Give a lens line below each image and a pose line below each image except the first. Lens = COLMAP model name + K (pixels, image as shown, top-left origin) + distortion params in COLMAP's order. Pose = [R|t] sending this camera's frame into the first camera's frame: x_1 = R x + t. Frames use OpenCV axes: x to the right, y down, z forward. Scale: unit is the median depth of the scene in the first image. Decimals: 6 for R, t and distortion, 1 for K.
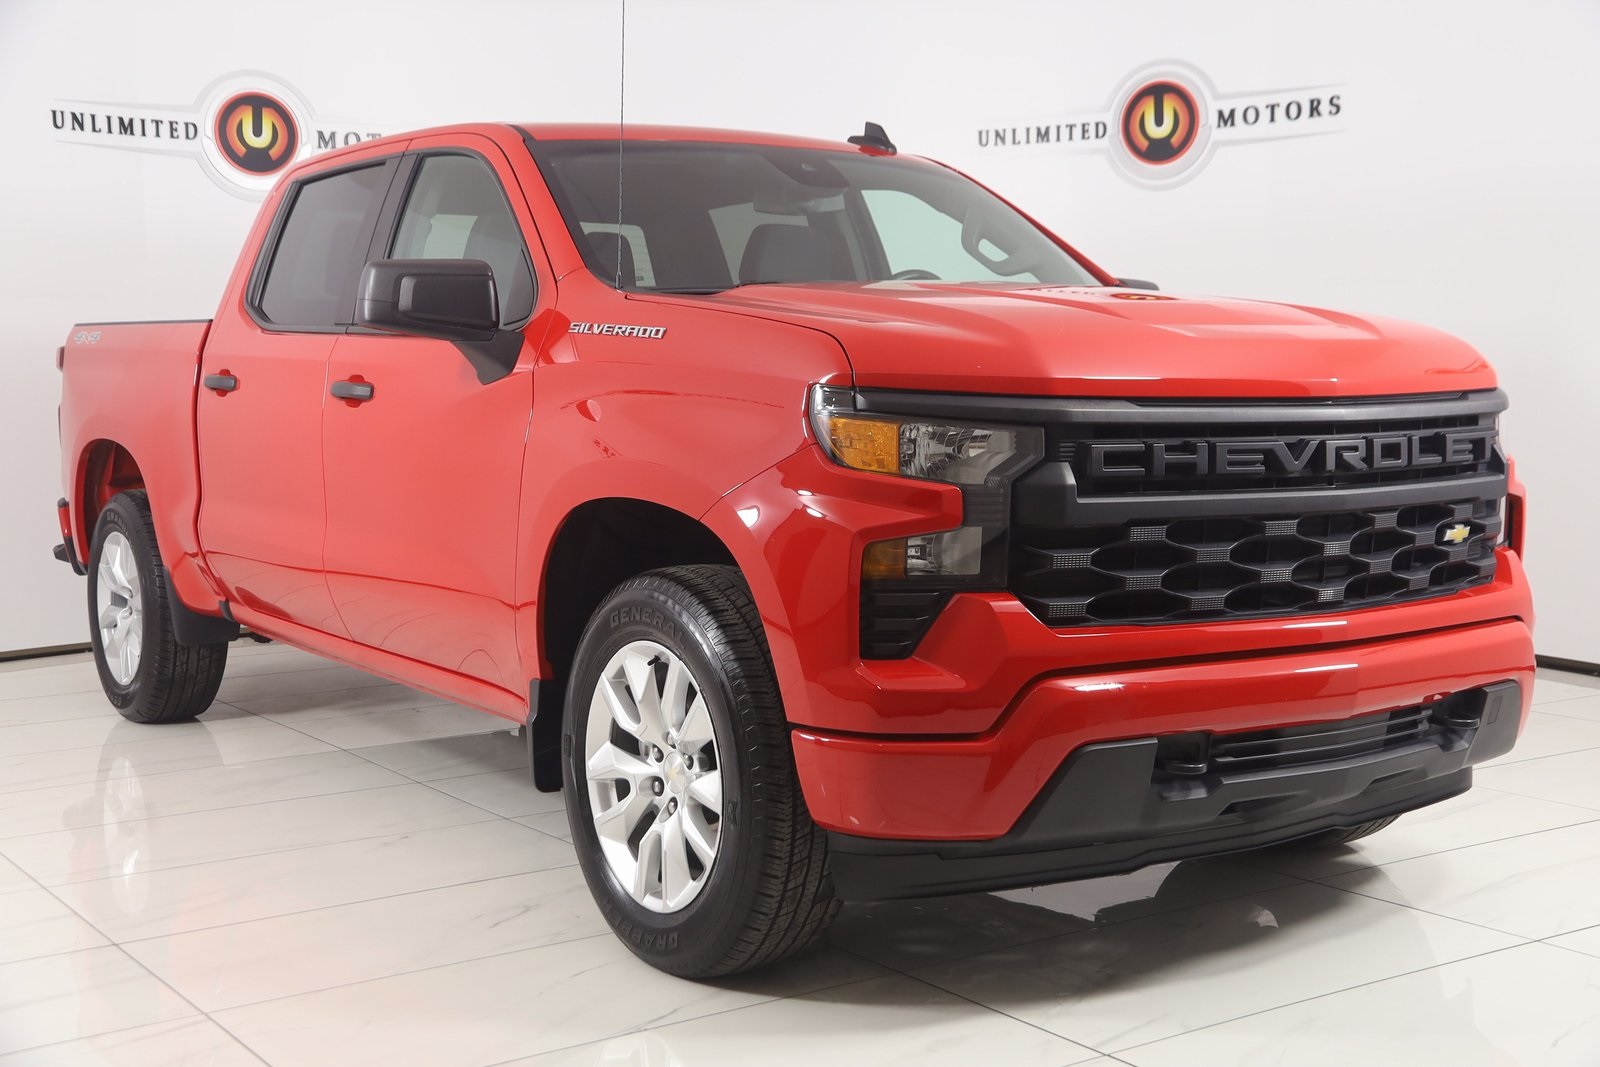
lens RADIAL K [[2217.7, 0, 805.3], [0, 2217.7, 533.7], [0, 0, 1]] dist [0.107118, 0.000000]
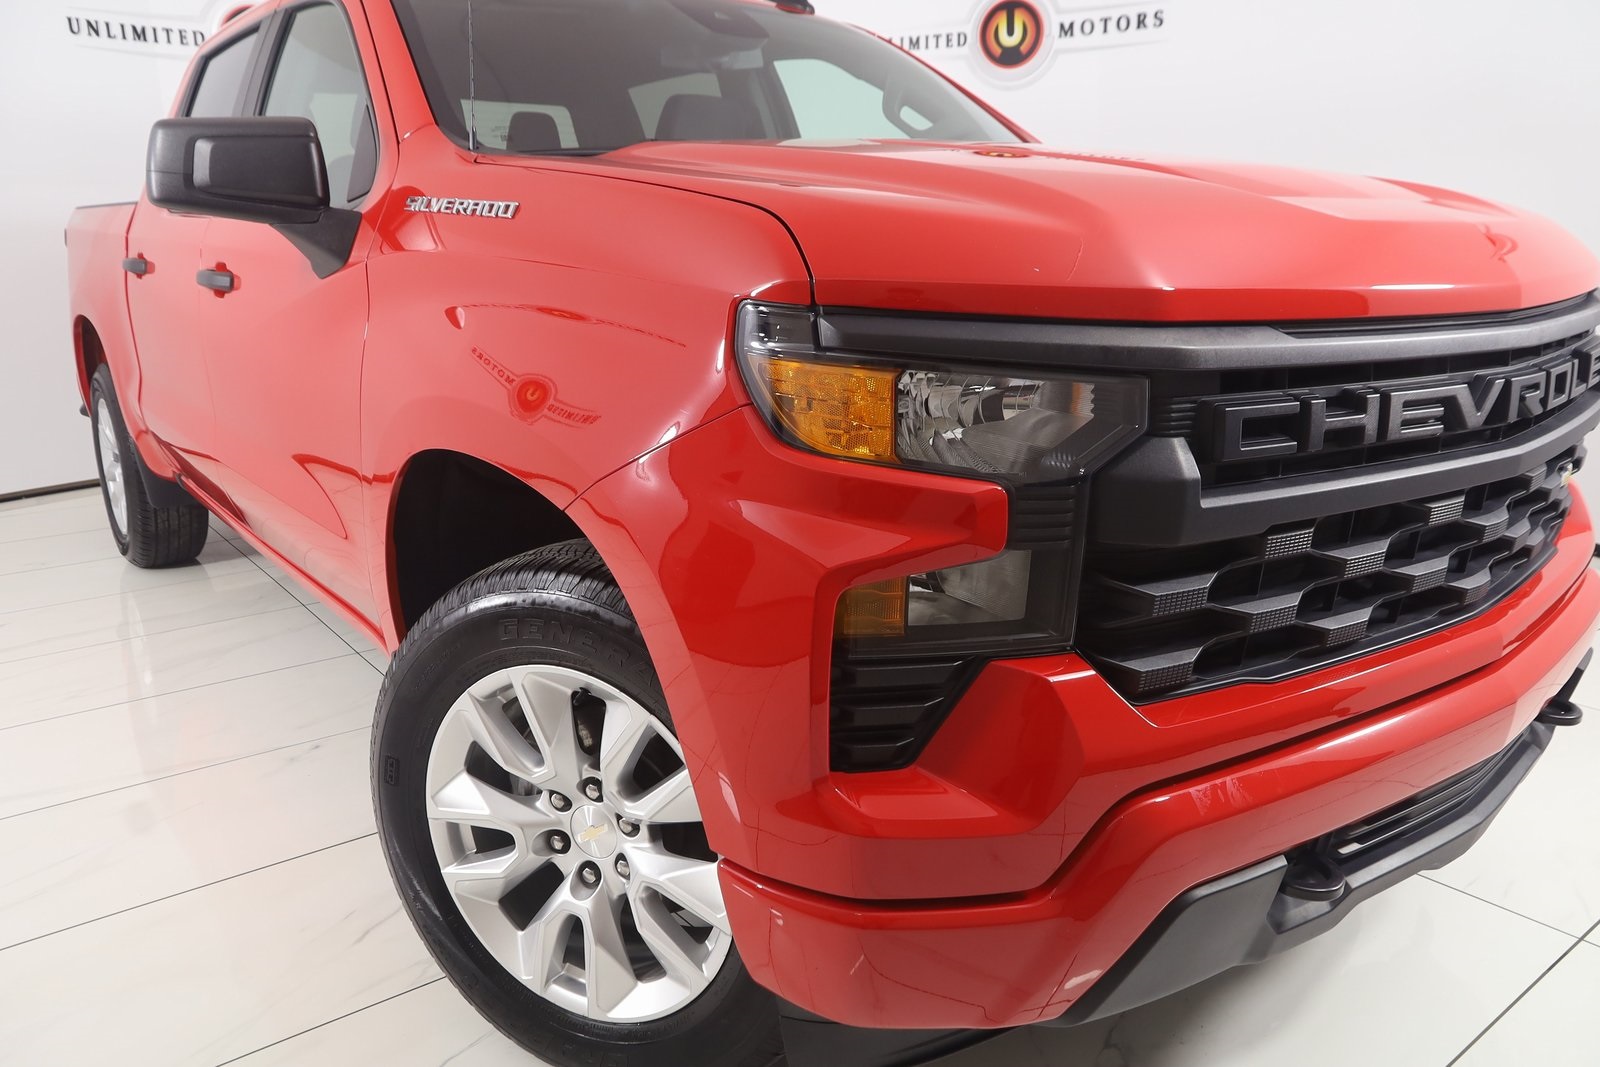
lens RADIAL K [[1244.8, 0, 816.7], [0, 1244.8, 530.6], [0, 0, 1]] dist [-0.026798, 0.004394]
pose [[0.997079, -0.019692, 0.073798, -0.001778], [0.007580, 0.986936, 0.160937, -0.059354], [-0.076003, -0.159908, 0.984202, 0.664811]]
